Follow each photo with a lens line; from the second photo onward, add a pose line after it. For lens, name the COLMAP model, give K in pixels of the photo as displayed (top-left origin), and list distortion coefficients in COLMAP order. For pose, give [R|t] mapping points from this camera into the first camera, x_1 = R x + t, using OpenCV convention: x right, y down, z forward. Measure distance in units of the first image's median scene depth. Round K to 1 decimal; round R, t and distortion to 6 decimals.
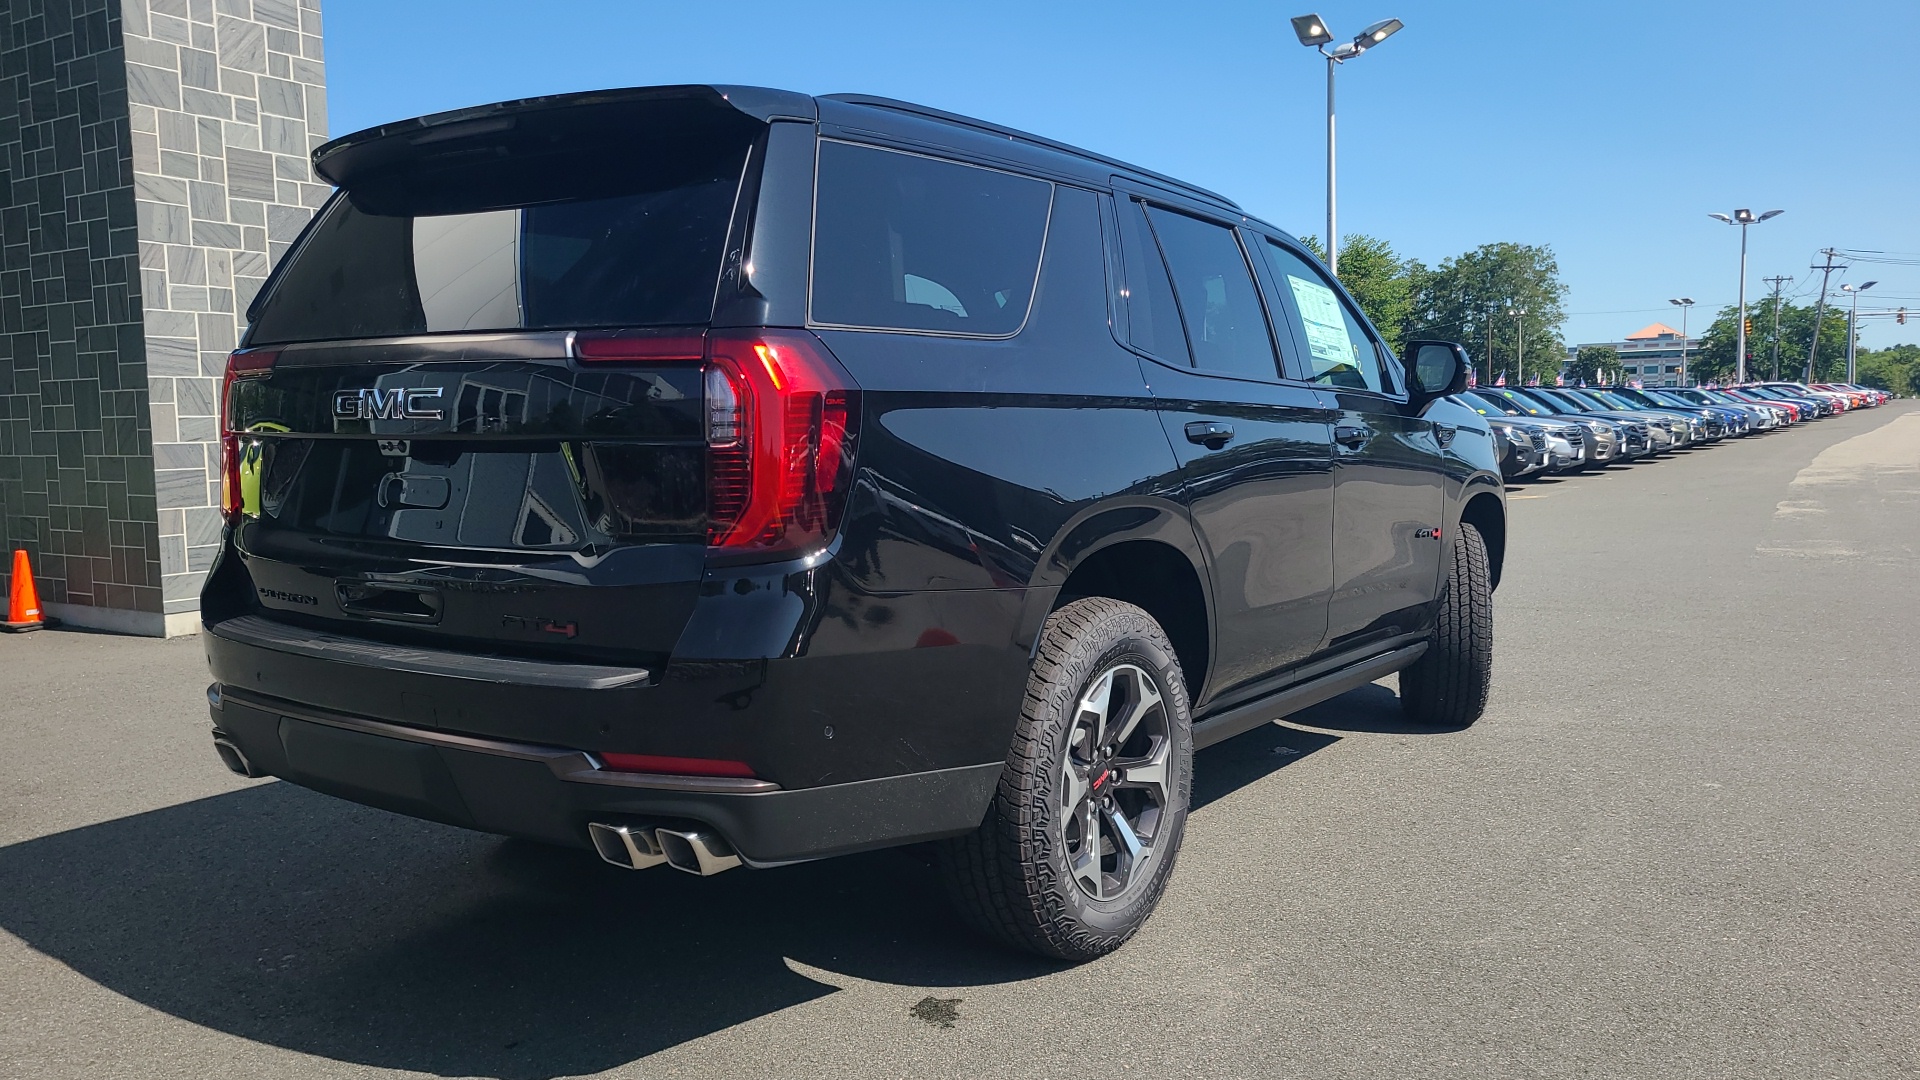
lens RADIAL K [[1460.4, 0, 953.5], [0, 1460.4, 533.2], [0, 0, 1]] dist [0.041805, -0.002171]
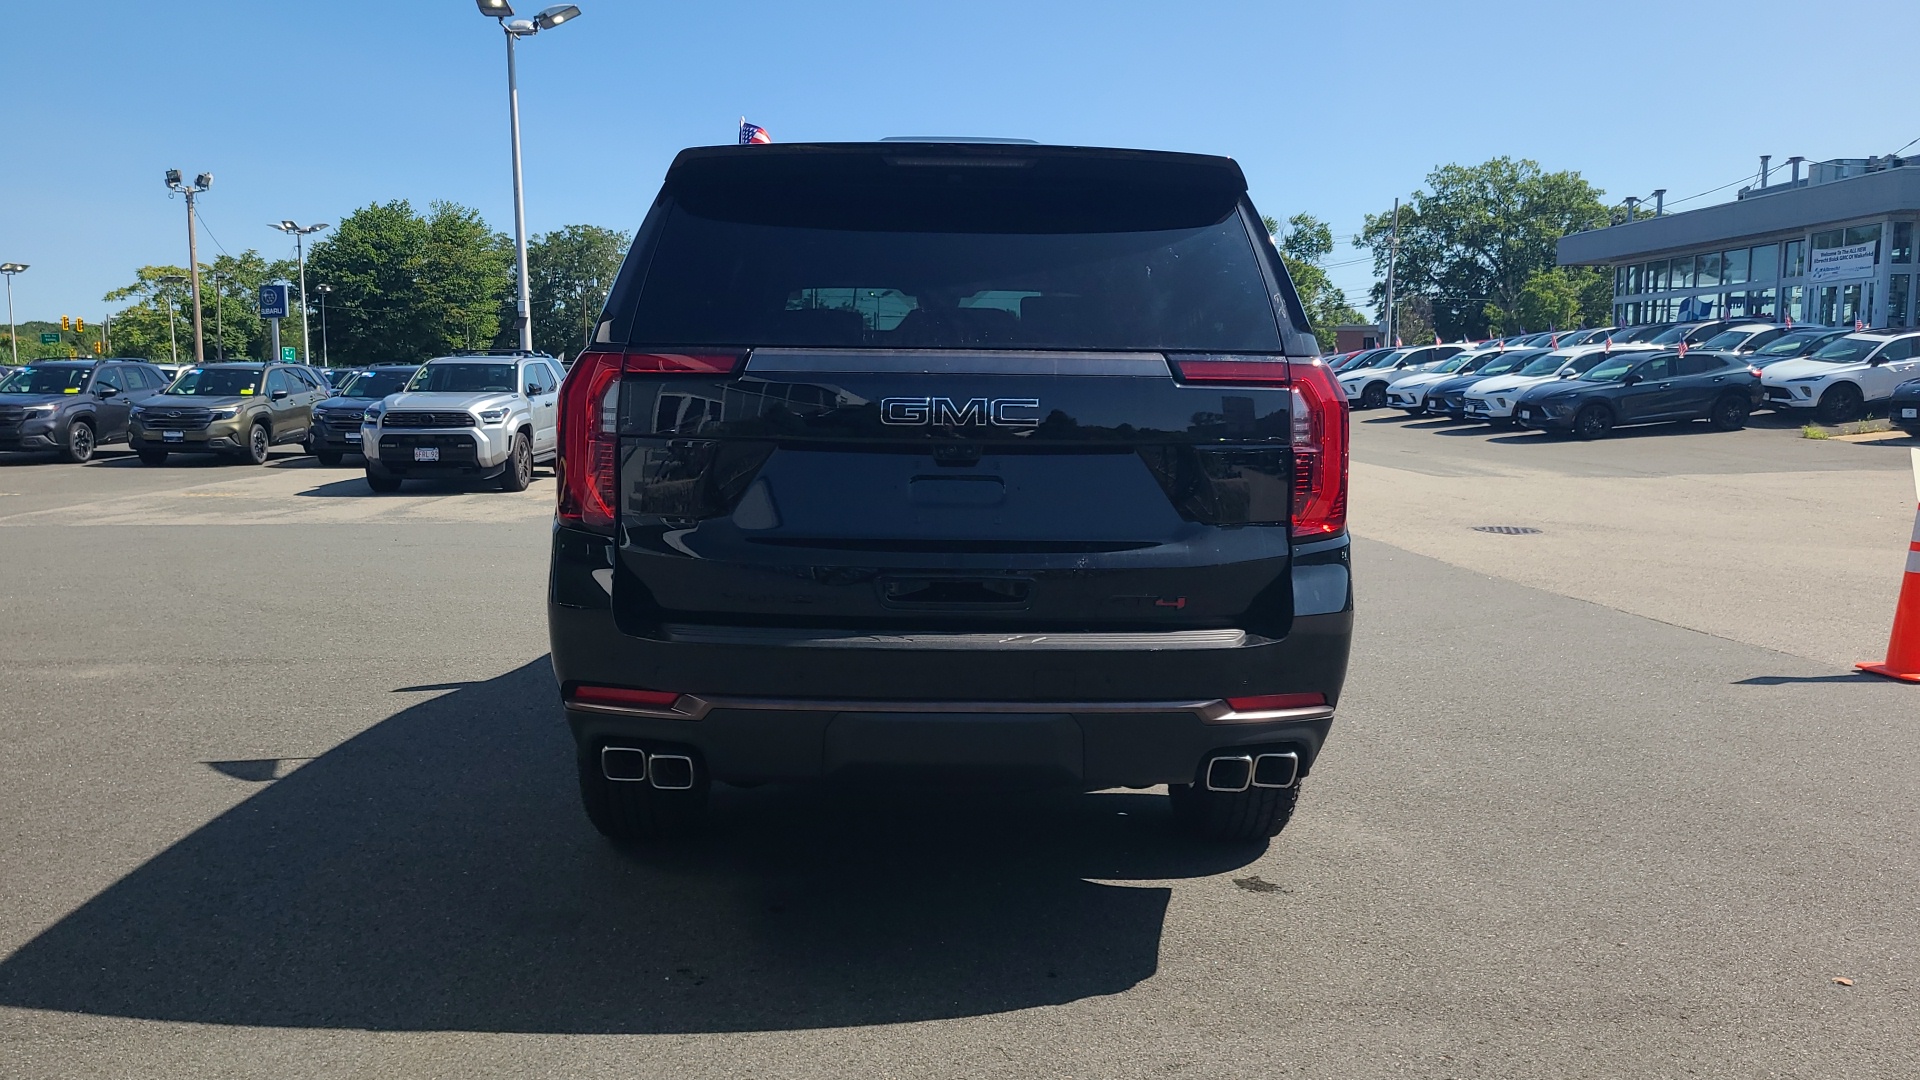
lens RADIAL K [[1460.4, 0, 953.5], [0, 1460.4, 533.2], [0, 0, 1]] dist [0.041805, -0.002171]
pose [[0.802250, -0.043157, 0.595427, -0.972929], [0.031614, 0.999055, 0.029817, -0.028787], [-0.596151, -0.005097, 0.802856, 0.130325]]
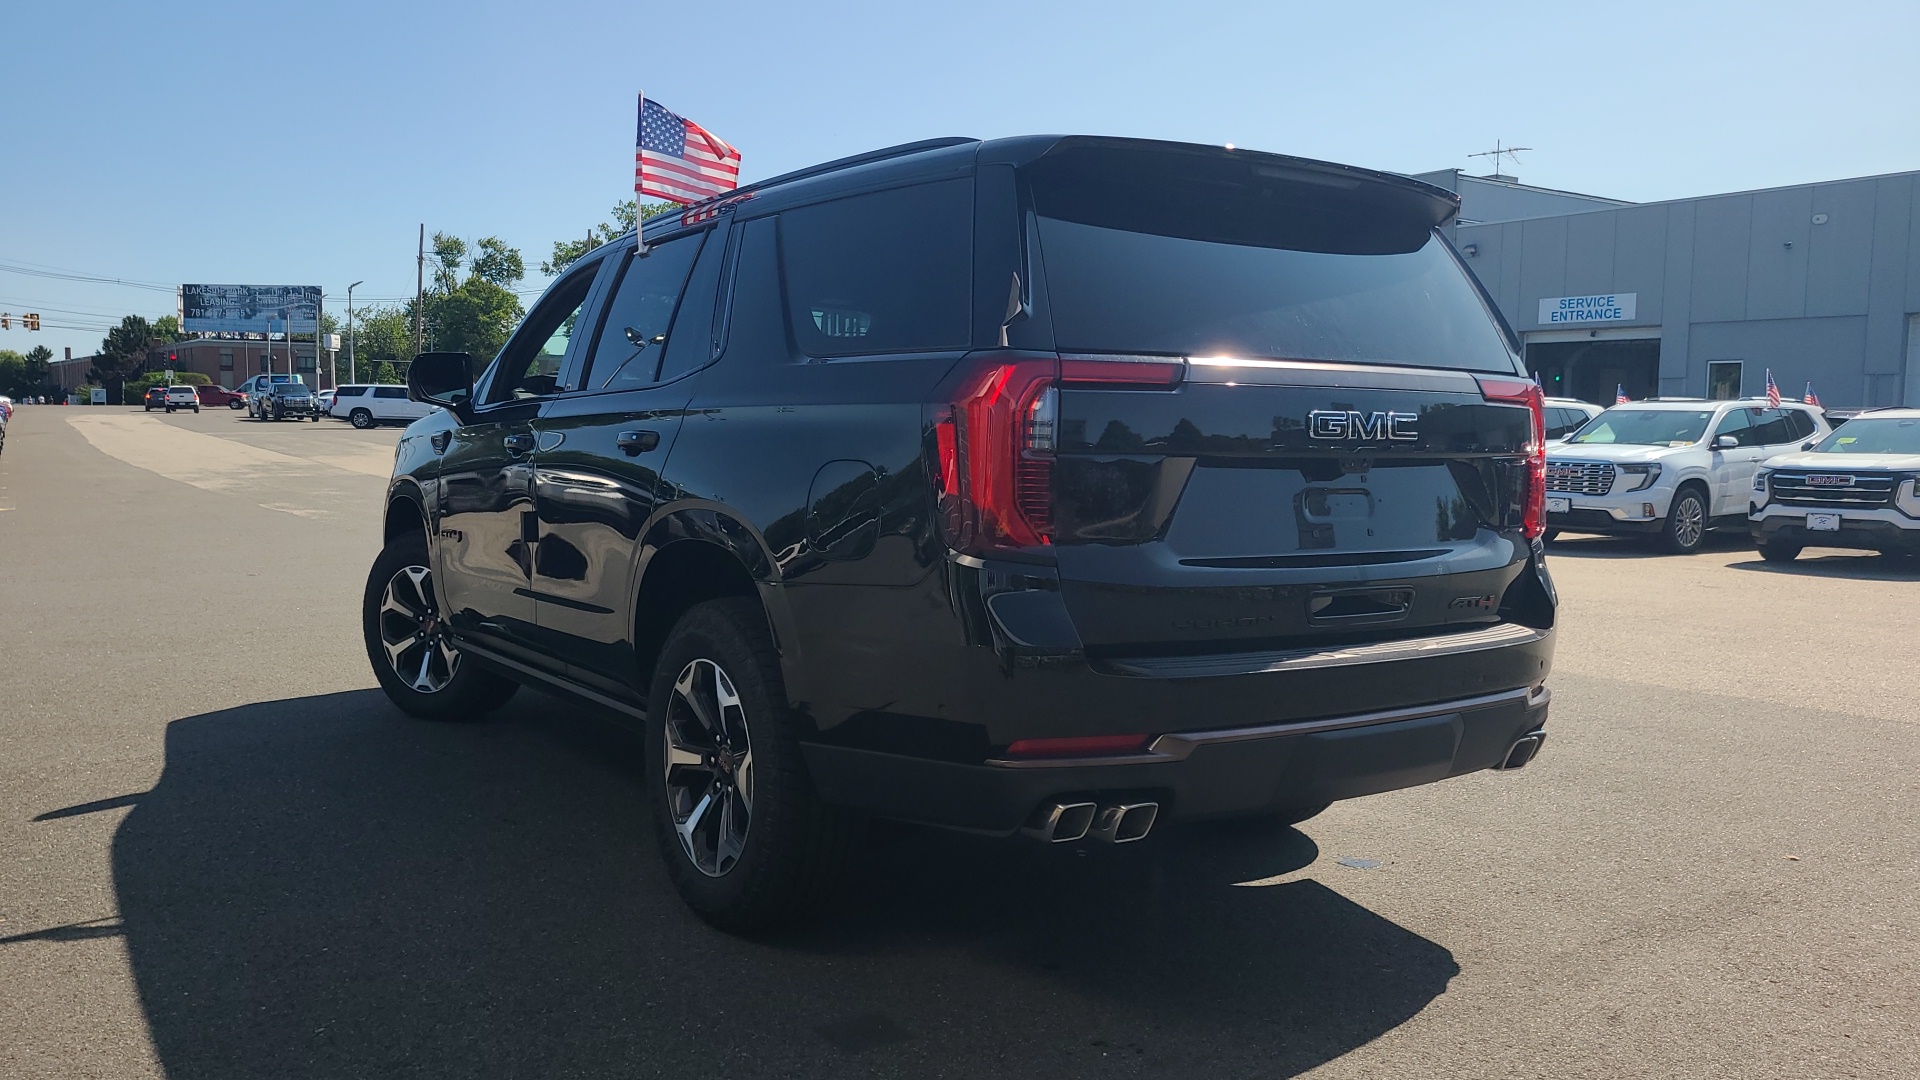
lens RADIAL K [[1460.4, 0, 953.5], [0, 1460.4, 533.2], [0, 0, 1]] dist [0.041805, -0.002171]
pose [[0.361549, -0.055358, 0.930708, -1.430608], [0.058180, 0.997630, 0.036738, -0.061537], [-0.930536, 0.040866, 0.363913, 0.837951]]
